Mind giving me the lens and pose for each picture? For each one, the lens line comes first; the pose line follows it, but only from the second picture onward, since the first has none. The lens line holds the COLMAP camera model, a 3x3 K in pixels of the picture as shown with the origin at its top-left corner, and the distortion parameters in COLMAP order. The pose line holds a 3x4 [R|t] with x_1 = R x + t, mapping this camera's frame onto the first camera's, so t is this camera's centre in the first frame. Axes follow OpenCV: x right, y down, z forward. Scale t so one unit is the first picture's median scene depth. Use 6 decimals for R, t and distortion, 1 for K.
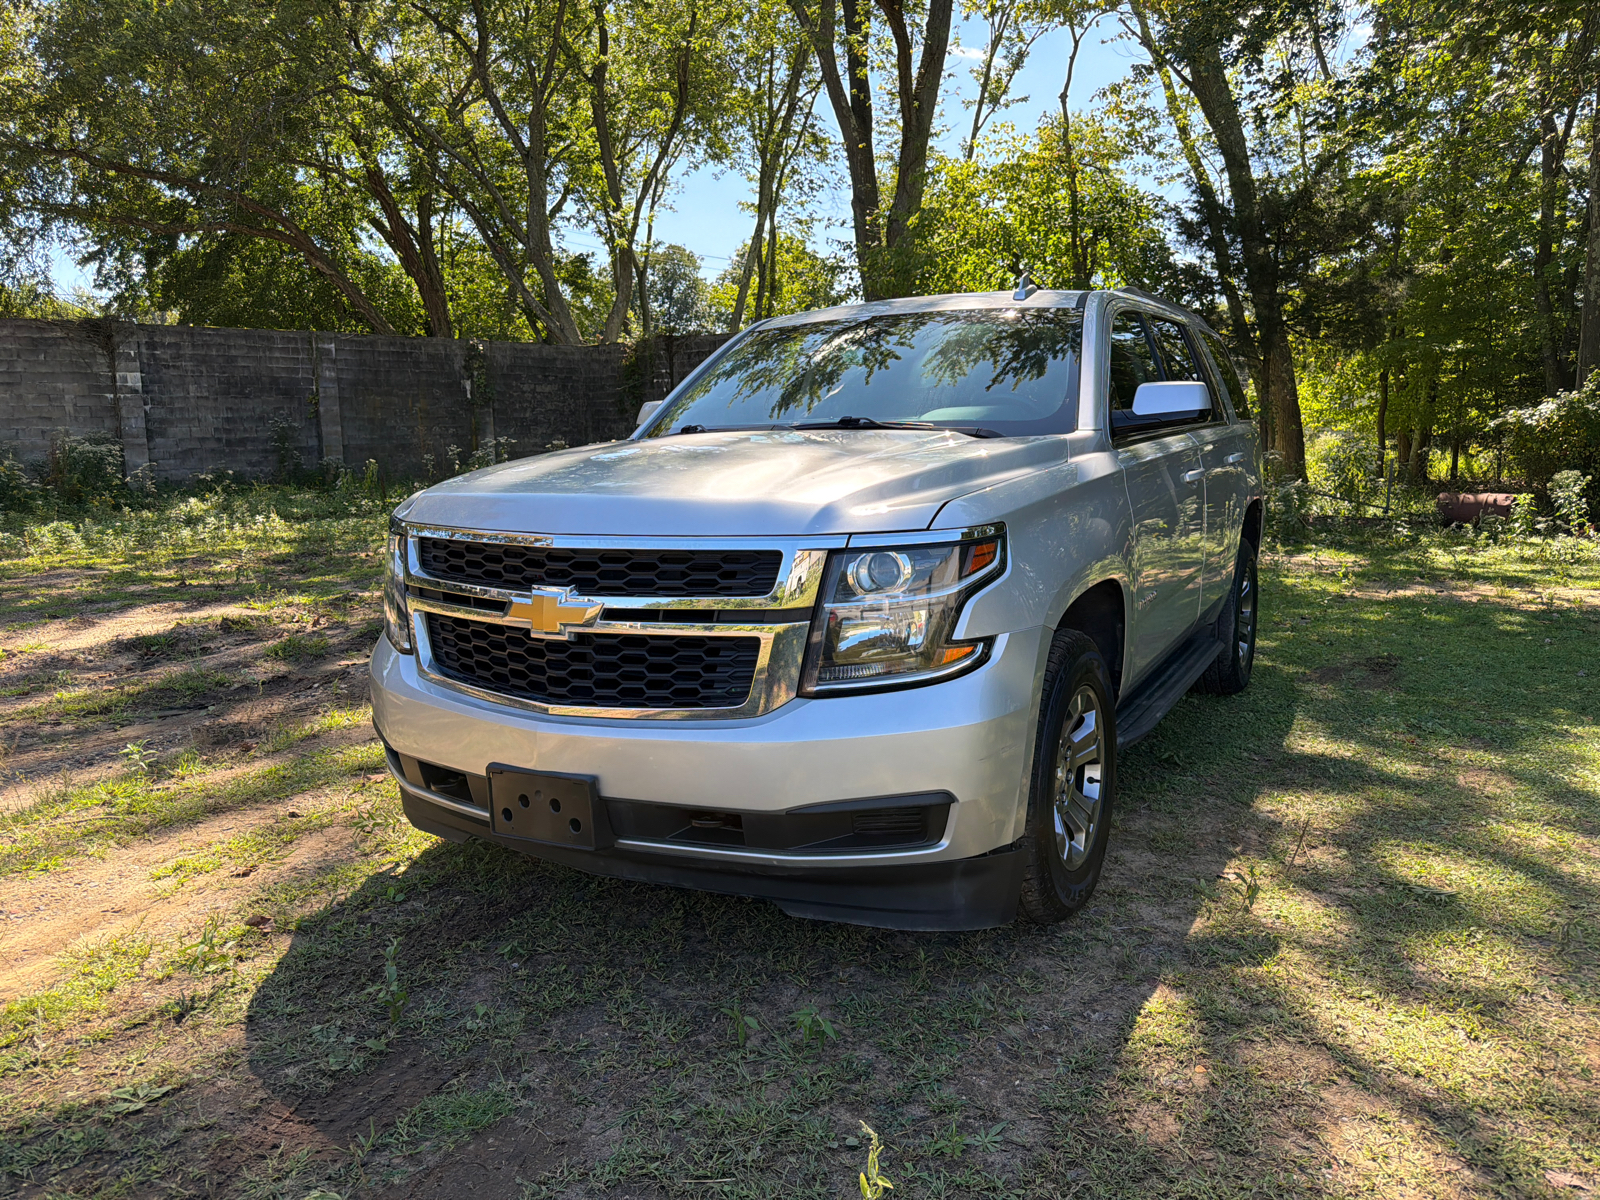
lens RADIAL K [[1143.4, 0, 798.3], [0, 1143.4, 603.4], [0, 0, 1]] dist [0.040086, -0.048042]
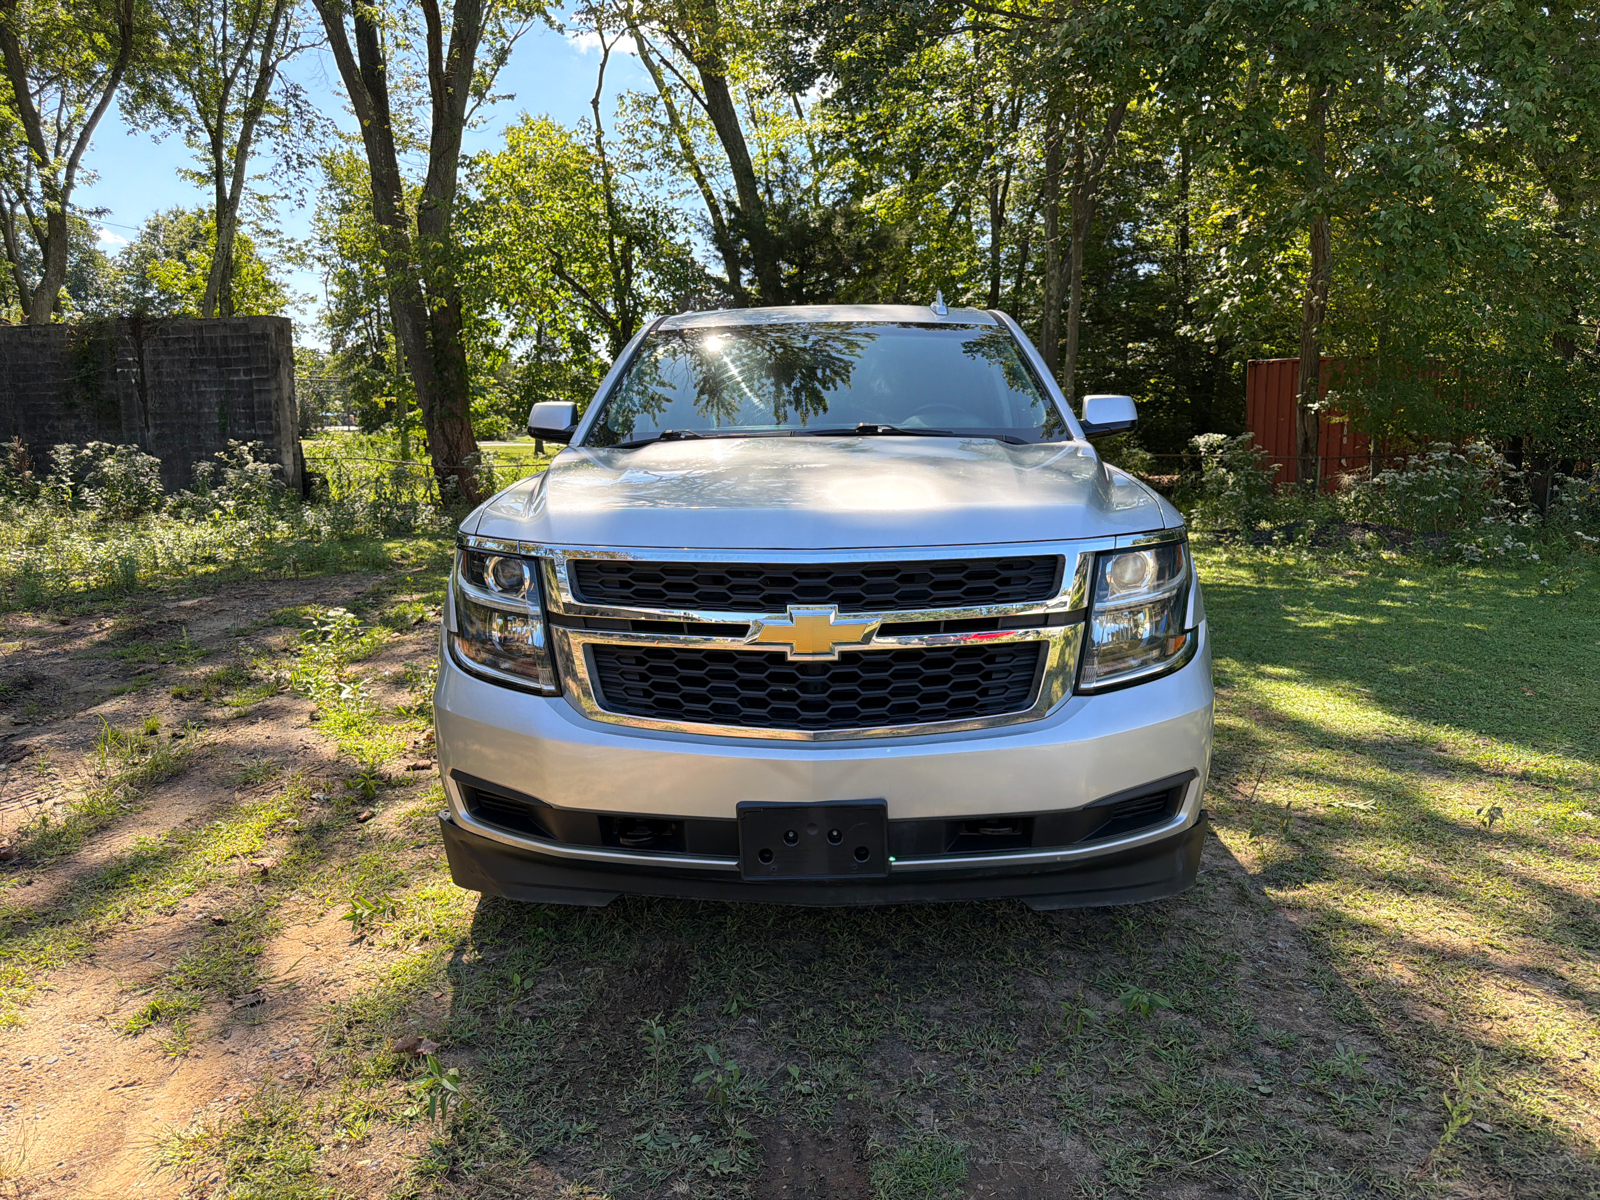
lens RADIAL K [[1146.6, 0, 798.6], [0, 1146.6, 600.8], [0, 0, 1]] dist [0.045502, -0.055916]
pose [[0.893518, -0.059909, 0.445014, -0.128638], [0.061958, 0.998029, 0.009956, -0.005619], [-0.444733, 0.018676, 0.895468, 0.033068]]
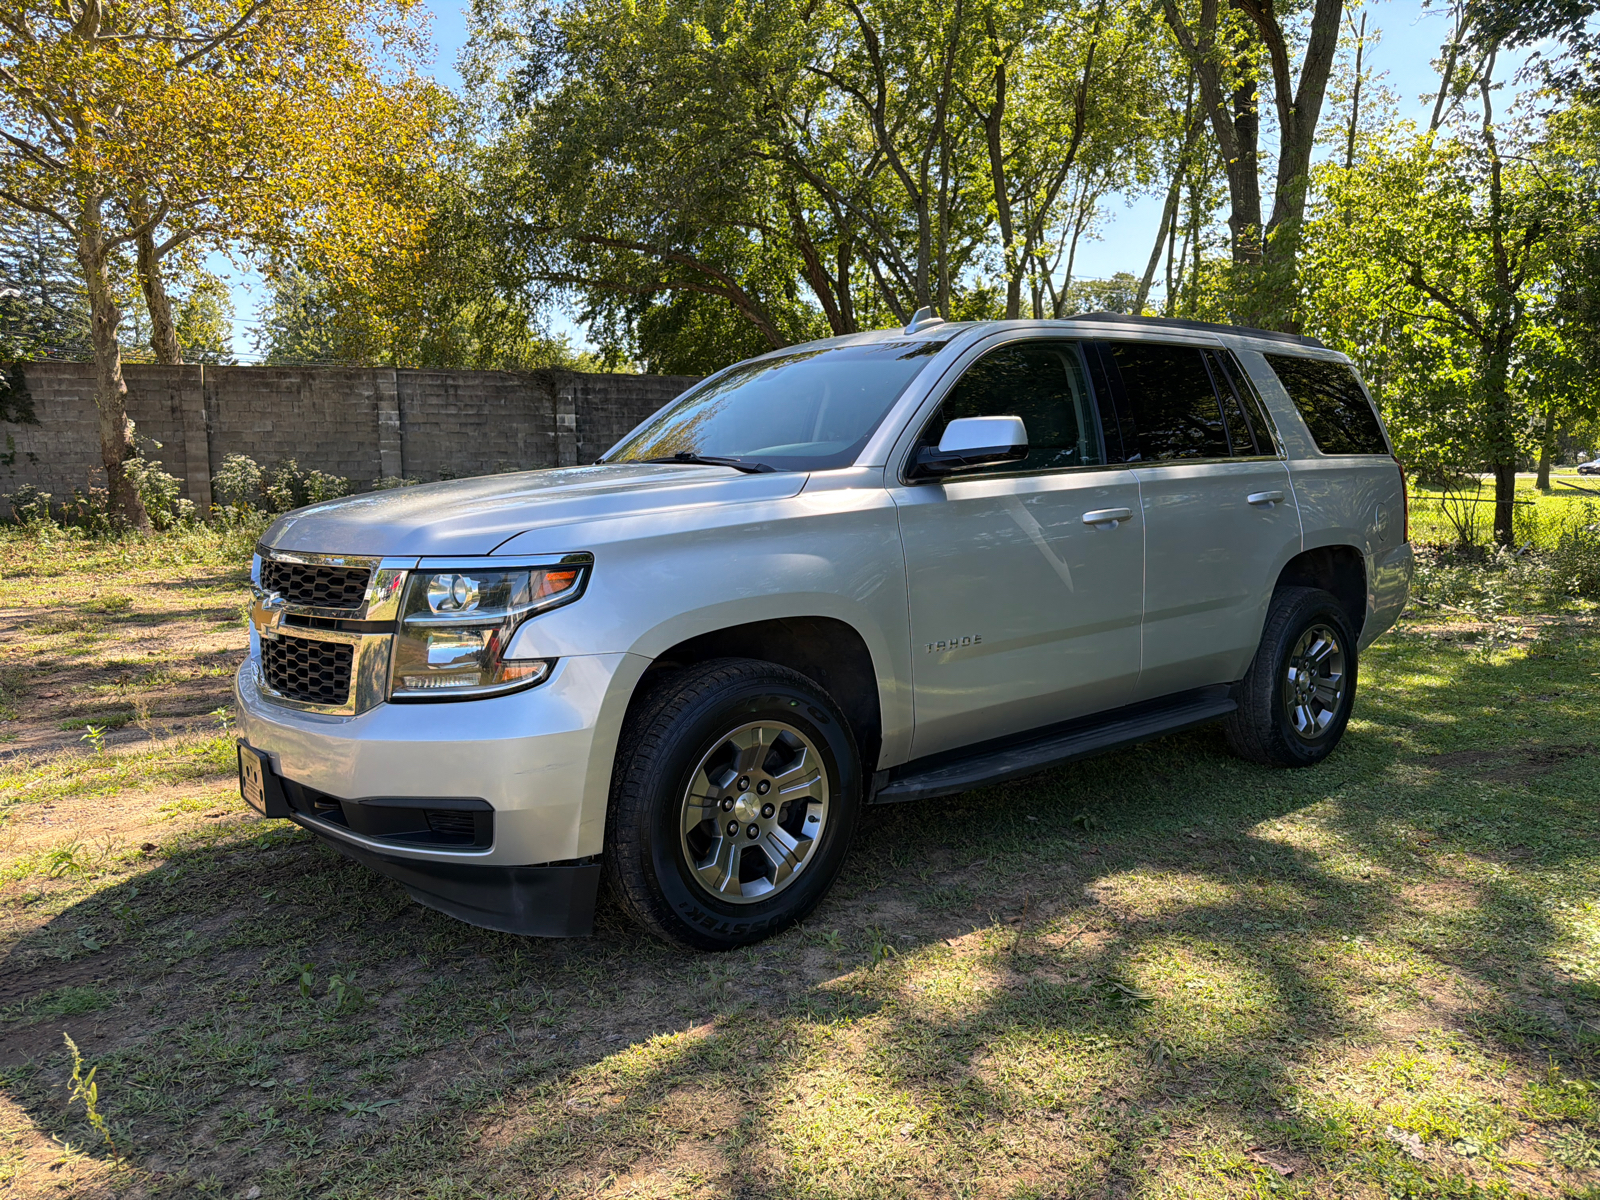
lens RADIAL K [[1146.6, 0, 798.6], [0, 1146.6, 600.8], [0, 0, 1]] dist [0.045502, -0.055916]
pose [[0.923947, 0.048046, -0.379490, 0.151039], [-0.059704, 0.998035, -0.019004, -0.003570], [0.377831, 0.040216, 0.925001, 0.019157]]
